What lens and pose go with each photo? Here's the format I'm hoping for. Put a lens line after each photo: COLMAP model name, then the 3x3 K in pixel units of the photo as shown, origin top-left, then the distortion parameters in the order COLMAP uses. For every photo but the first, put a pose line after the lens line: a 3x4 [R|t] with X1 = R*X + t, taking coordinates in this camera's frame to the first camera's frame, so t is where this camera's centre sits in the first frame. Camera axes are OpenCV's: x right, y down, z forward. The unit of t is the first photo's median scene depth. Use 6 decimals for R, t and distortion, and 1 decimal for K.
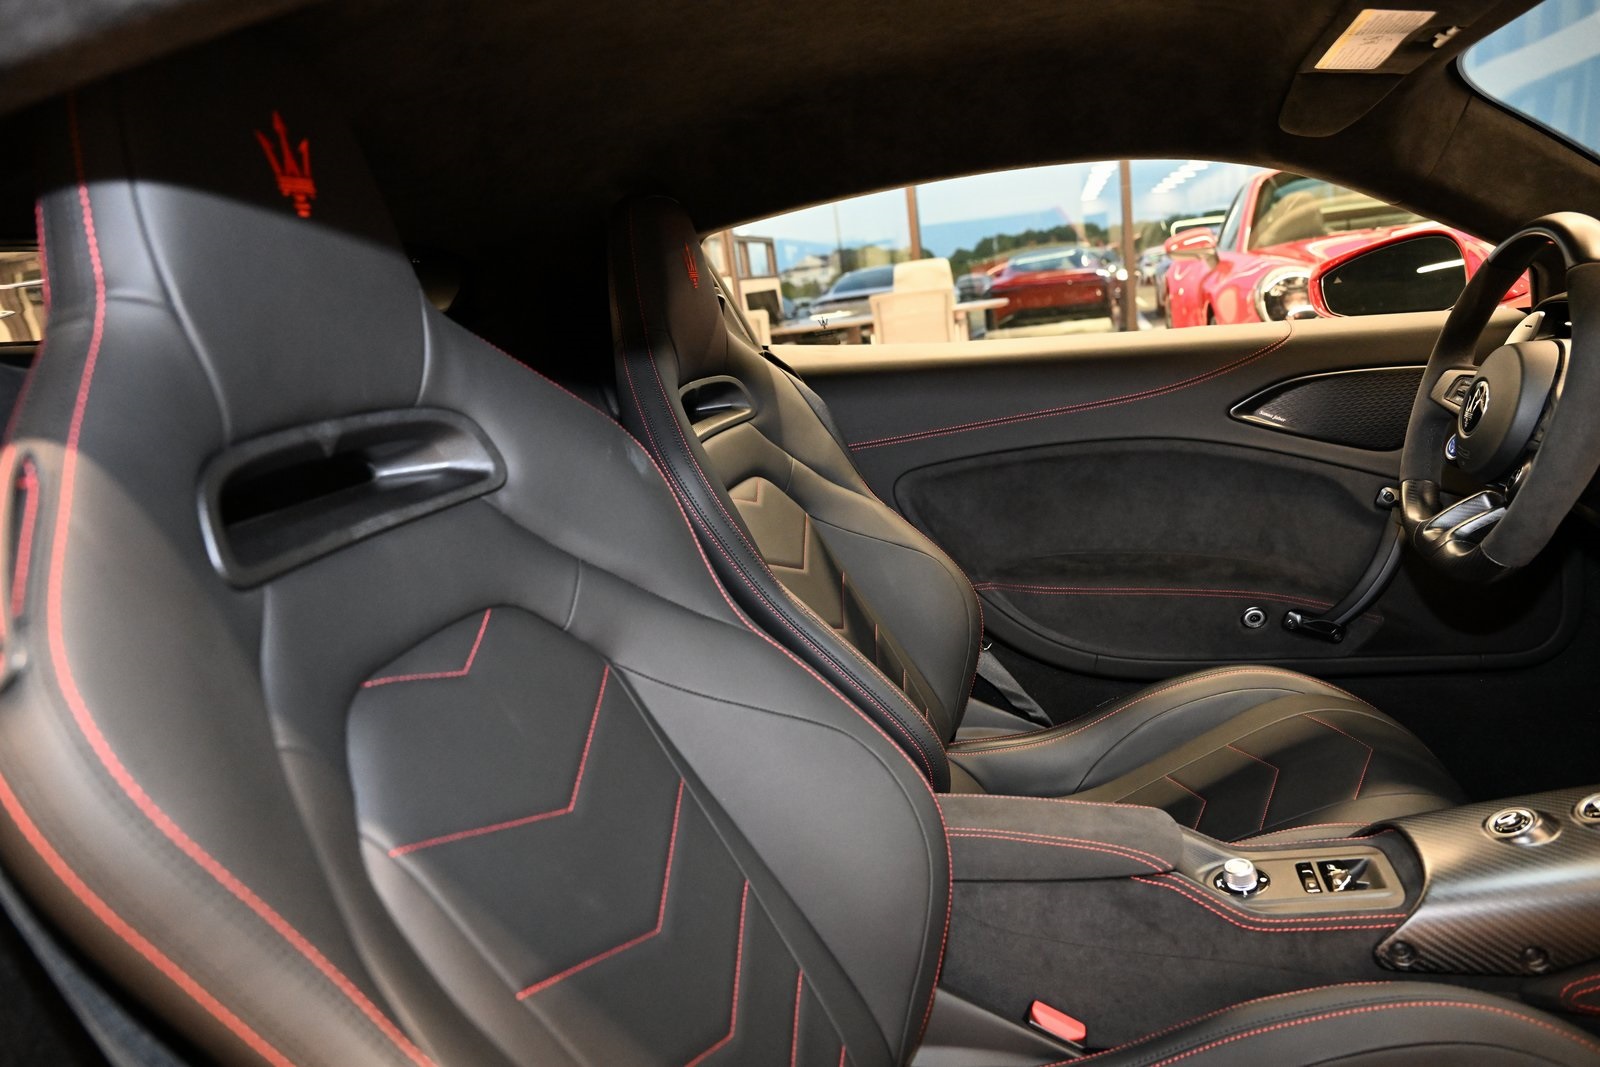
lens RADIAL K [[1042.3, 0, 796.4], [0, 1042.3, 532.3], [0, 0, 1]] dist [-0.001656, -0.009026]
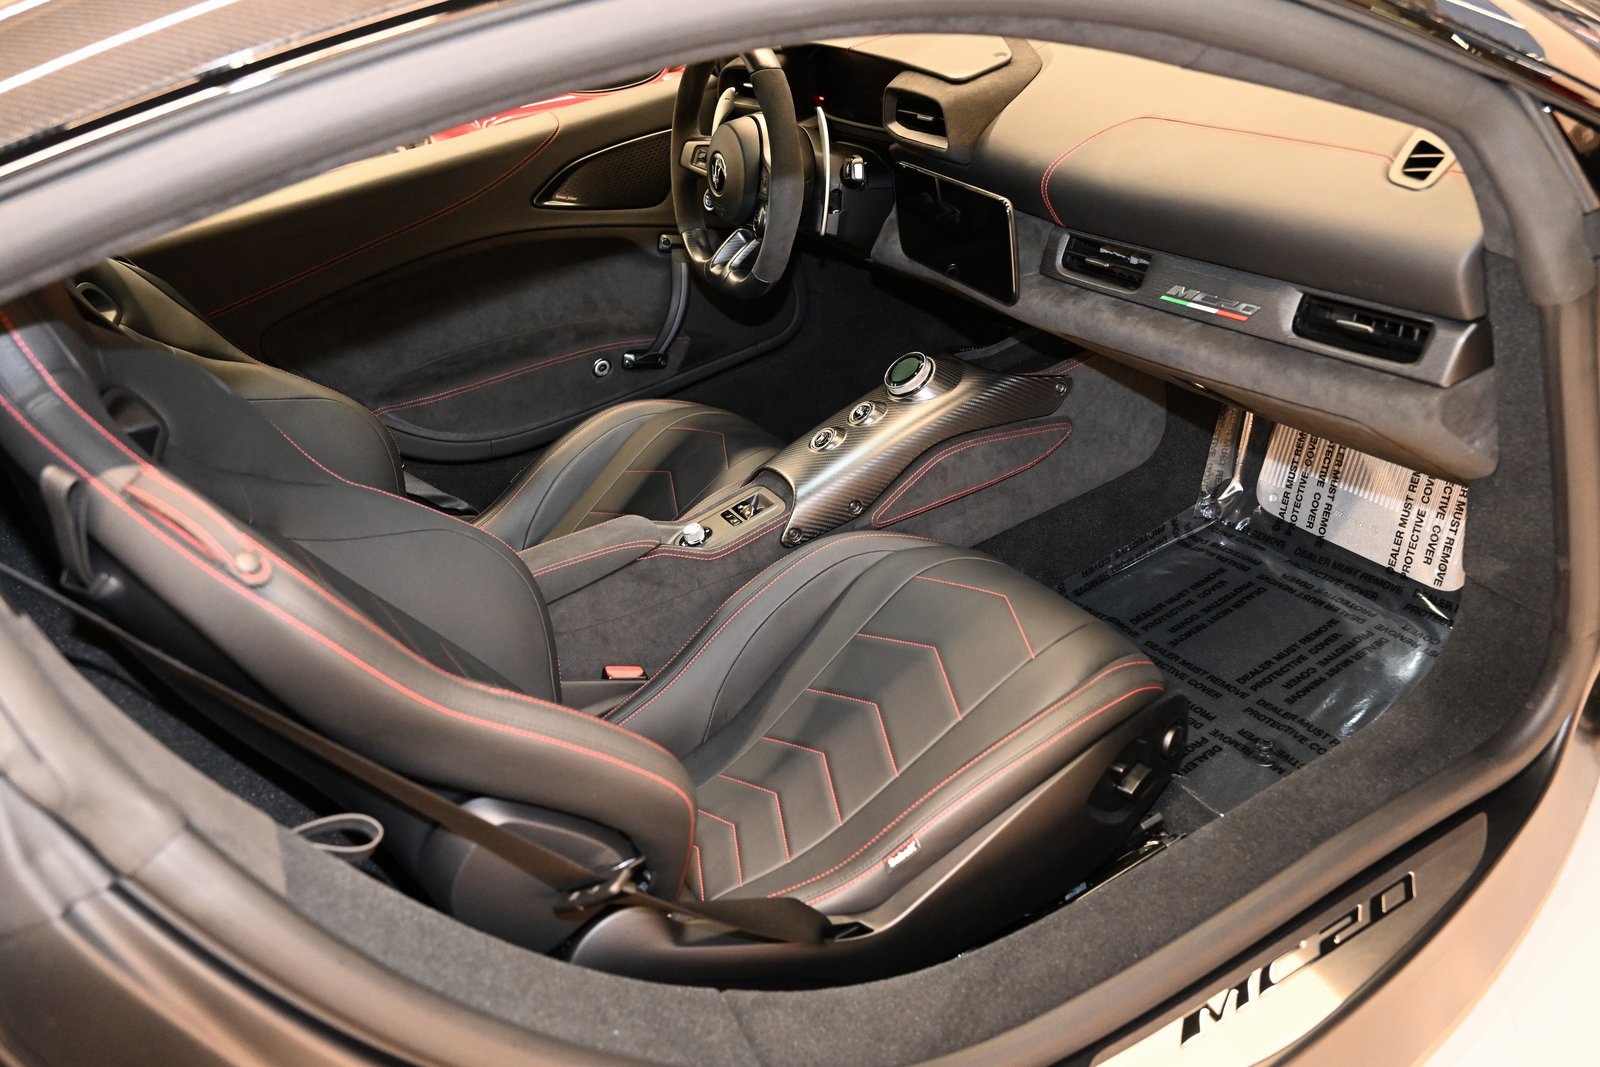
lens RADIAL K [[1311.1, 0, 800.0], [0, 1311.1, 535.2], [0, 0, 1]] dist [0.009600, 0.012196]
pose [[0.749156, -0.360867, 0.555464, -0.377319], [0.259605, 0.931441, 0.254997, -0.081070], [-0.609402, -0.046831, 0.791477, -0.434133]]
